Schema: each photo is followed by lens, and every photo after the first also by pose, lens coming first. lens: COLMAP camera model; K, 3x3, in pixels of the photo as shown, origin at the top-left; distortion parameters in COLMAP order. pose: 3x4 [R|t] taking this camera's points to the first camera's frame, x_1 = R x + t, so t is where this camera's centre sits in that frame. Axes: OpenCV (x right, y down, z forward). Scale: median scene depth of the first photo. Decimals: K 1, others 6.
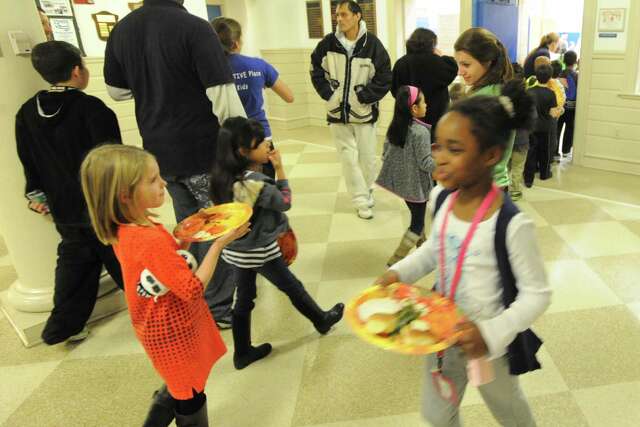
lens RADIAL K [[809.9, 0, 320.0], [0, 809.9, 213.5], [0, 0, 1]] dist [0.101894, -0.061854]
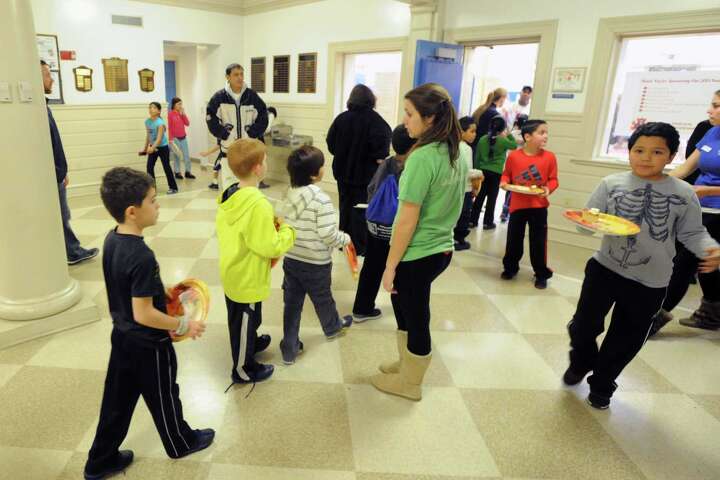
lens RADIAL K [[911.1, 0, 360.0], [0, 911.1, 240.0], [0, 0, 1]] dist [0.101894, -0.061854]
pose [[0.923832, 0.074383, -0.375502, 0.548000], [-0.099026, 0.993987, -0.046732, 0.016720], [0.369768, 0.080357, 0.925643, -0.032425]]
